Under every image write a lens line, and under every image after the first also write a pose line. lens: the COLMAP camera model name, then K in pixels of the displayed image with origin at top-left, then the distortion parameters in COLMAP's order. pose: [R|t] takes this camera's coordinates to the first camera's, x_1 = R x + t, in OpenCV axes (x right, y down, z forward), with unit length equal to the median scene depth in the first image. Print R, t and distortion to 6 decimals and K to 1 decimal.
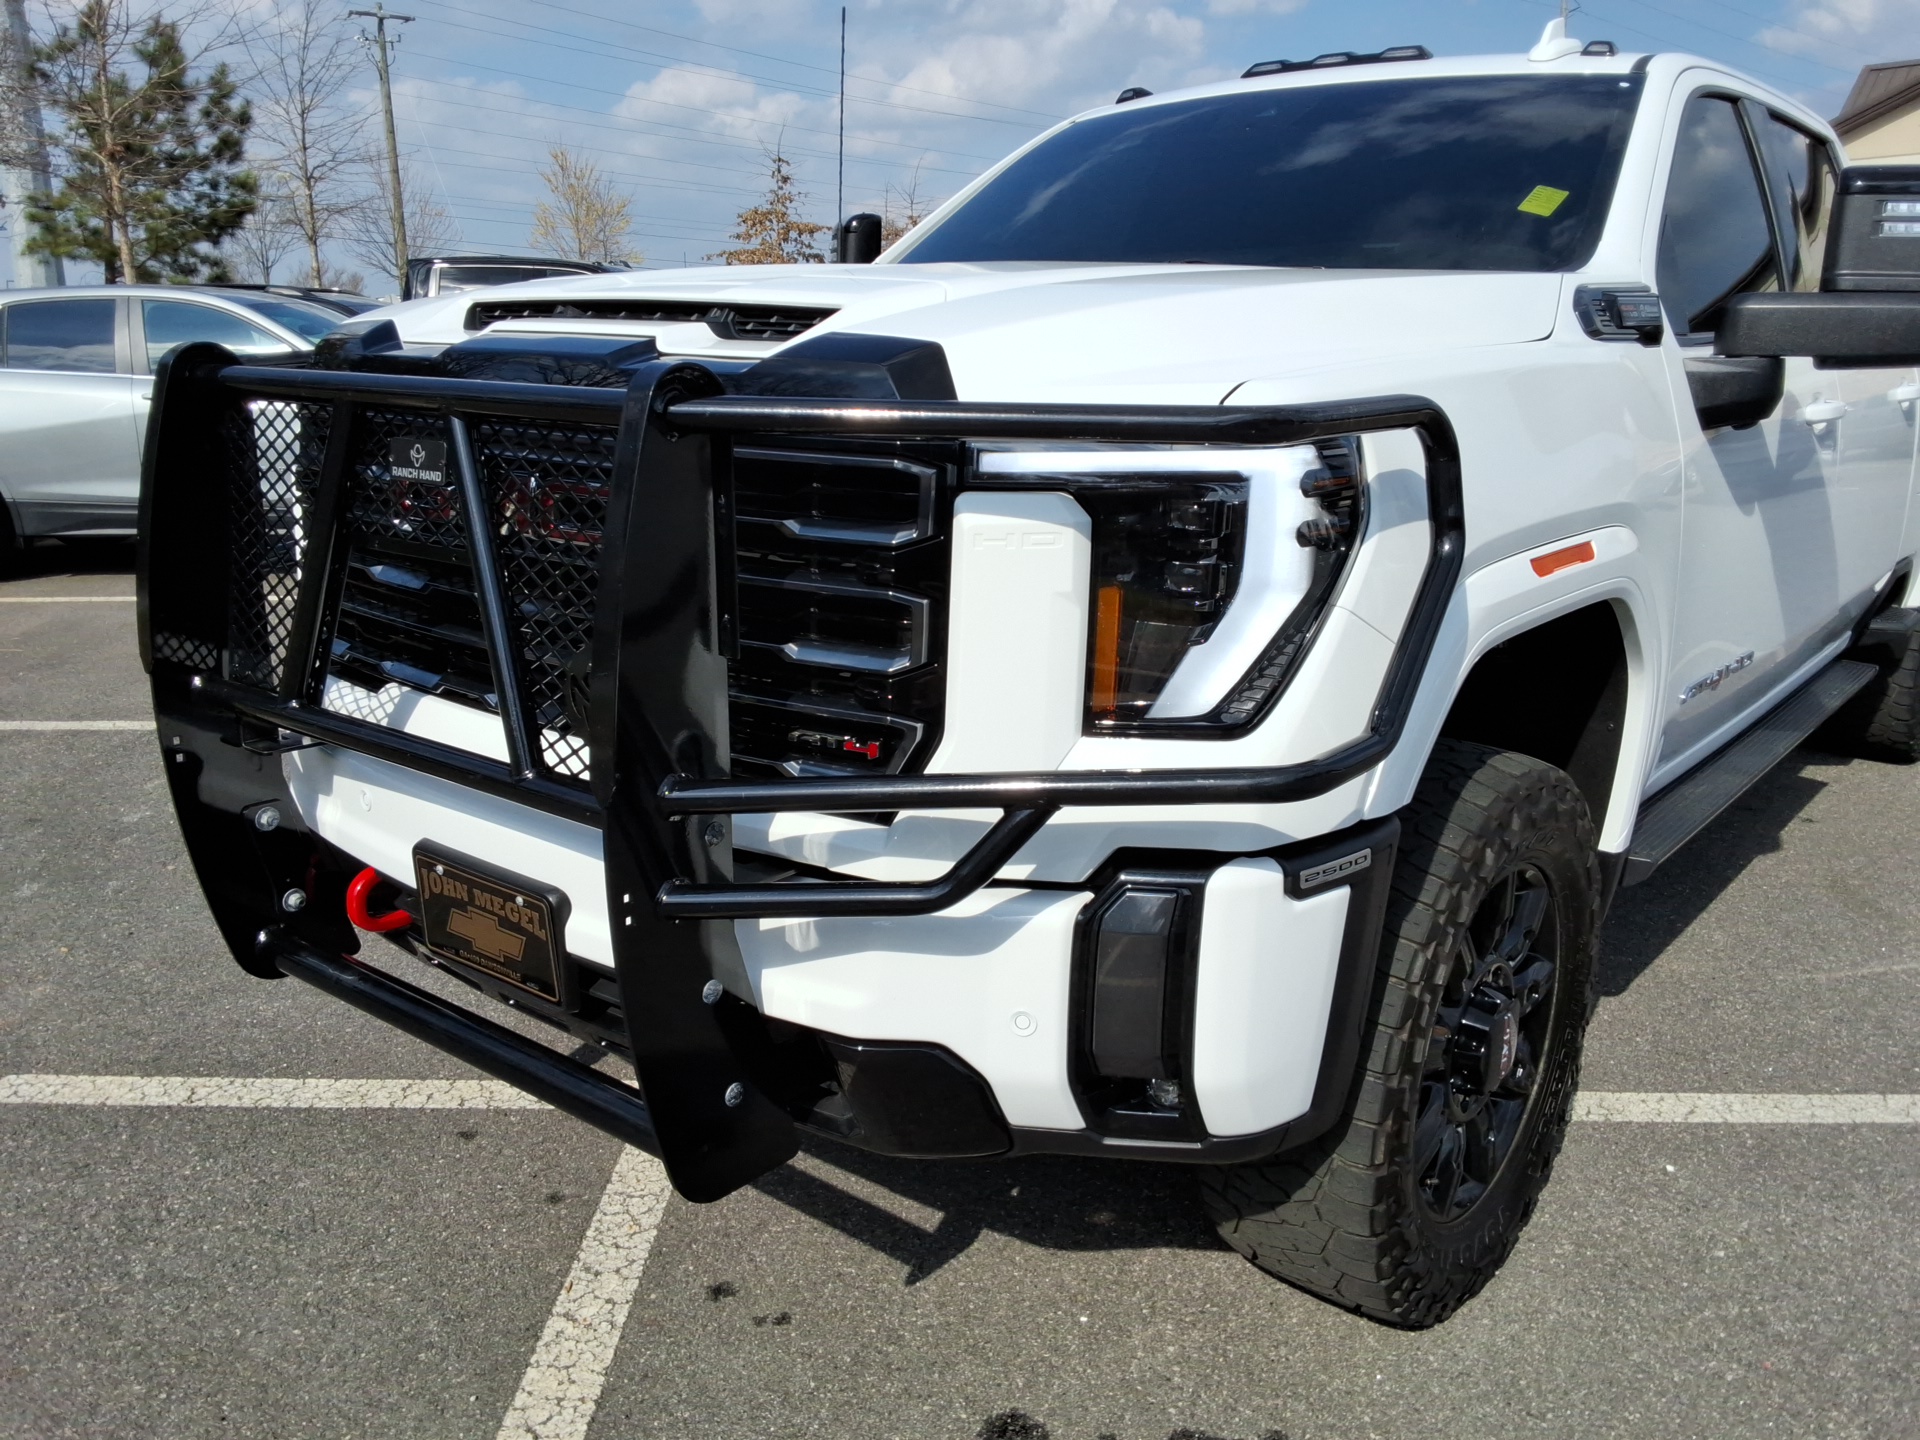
lens RADIAL K [[1534.7, 0, 972.5], [0, 1534.7, 711.5], [0, 0, 1]] dist [0.120894, -0.190465]
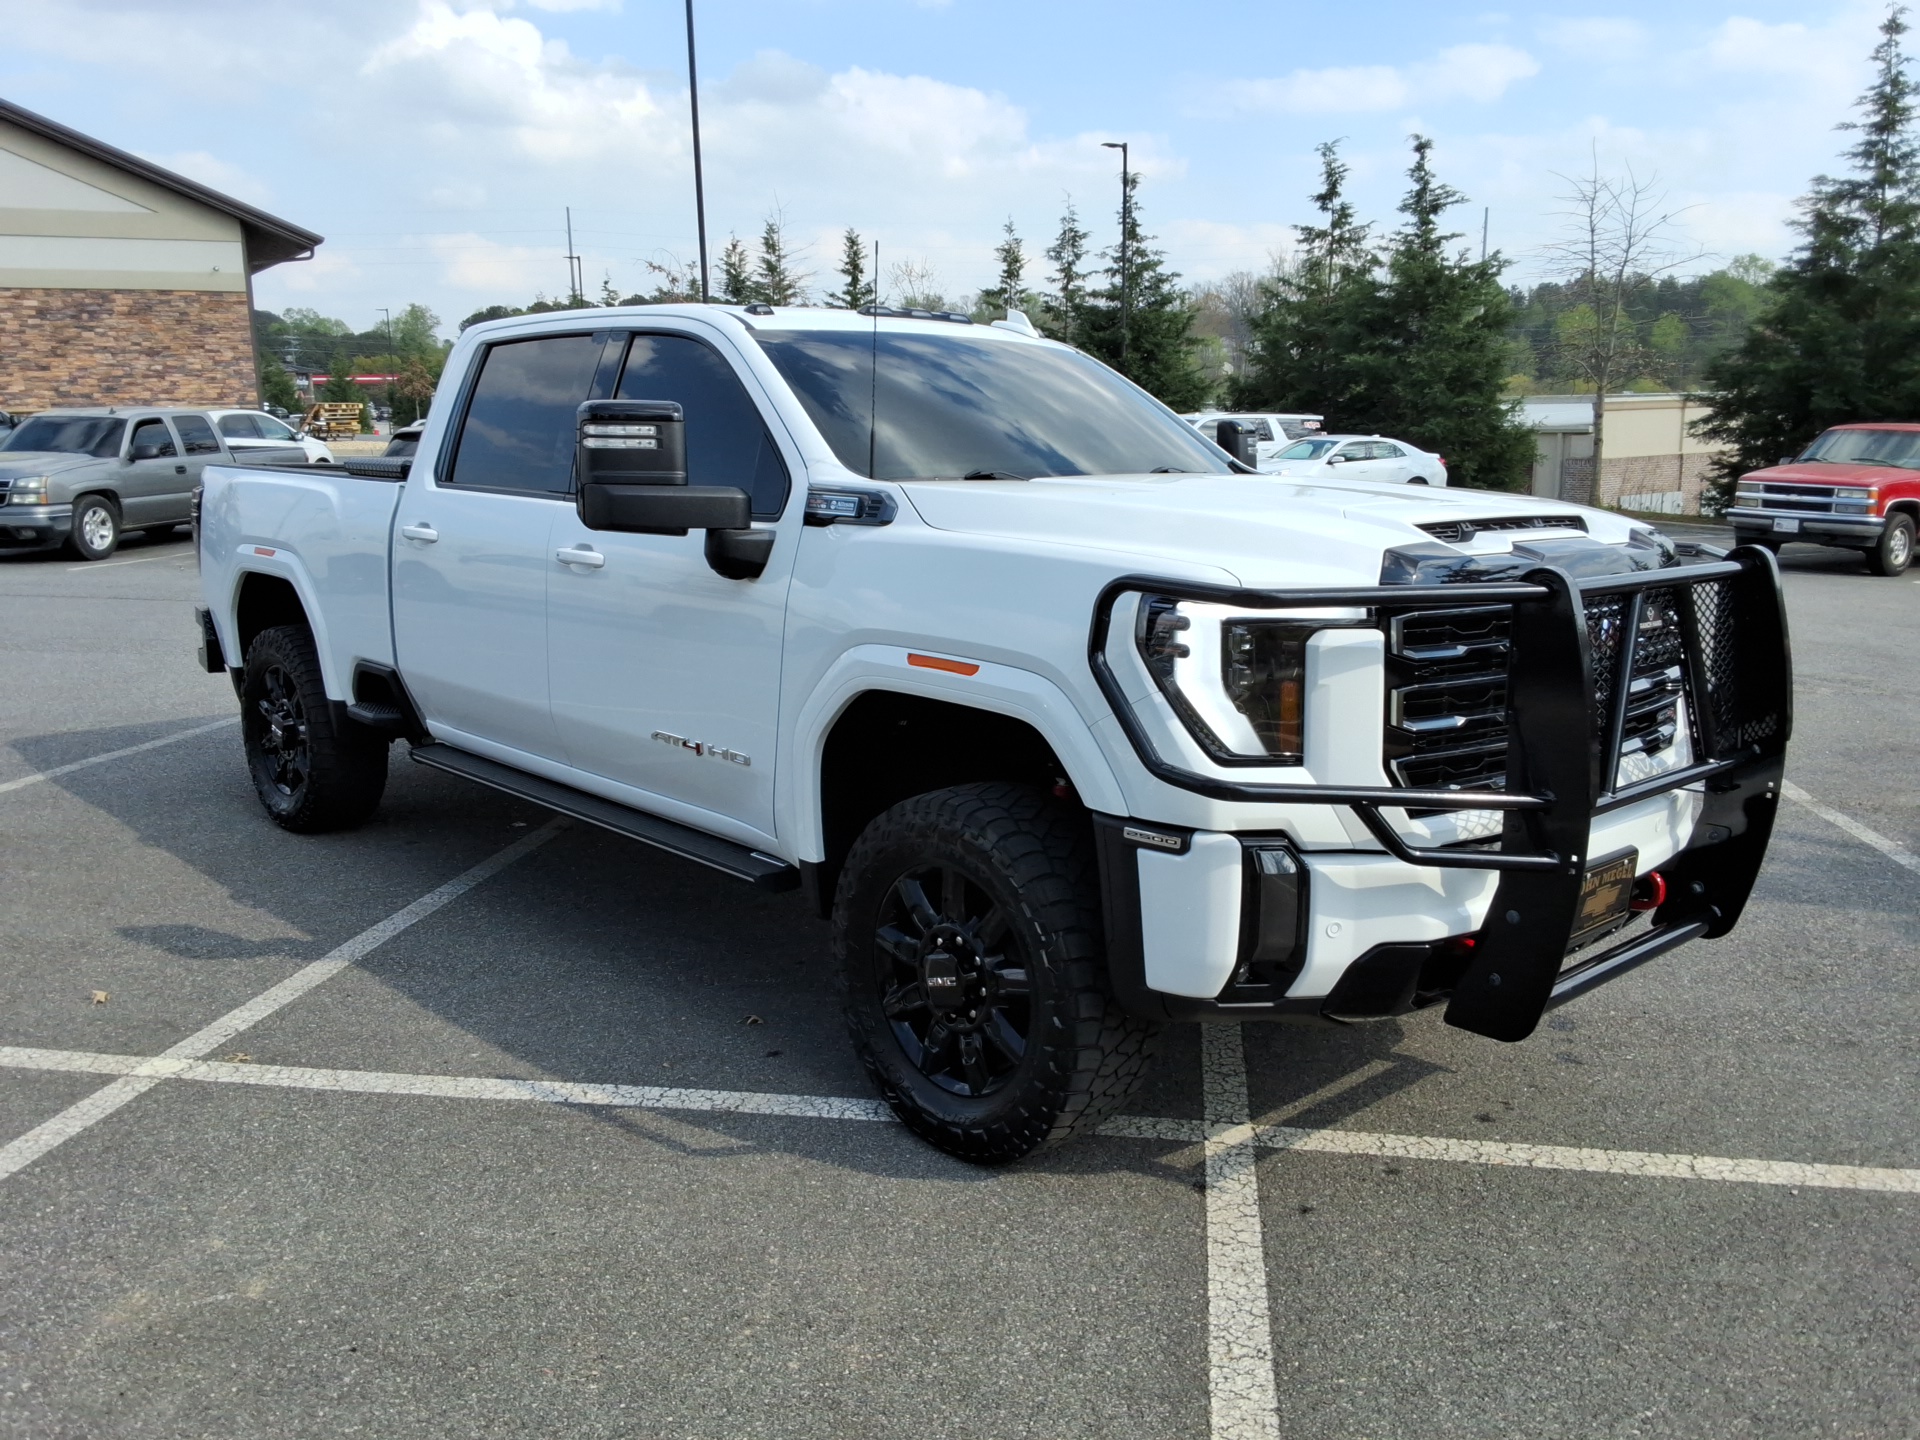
lens RADIAL K [[1529.2, 0, 969.5], [0, 1529.2, 719.0], [0, 0, 1]] dist [0.101745, -0.151336]
pose [[0.134161, -0.186250, 0.973299, -1.586373], [0.230862, 0.961028, 0.152079, -0.359930], [-0.963693, 0.204295, 0.171931, 1.069998]]
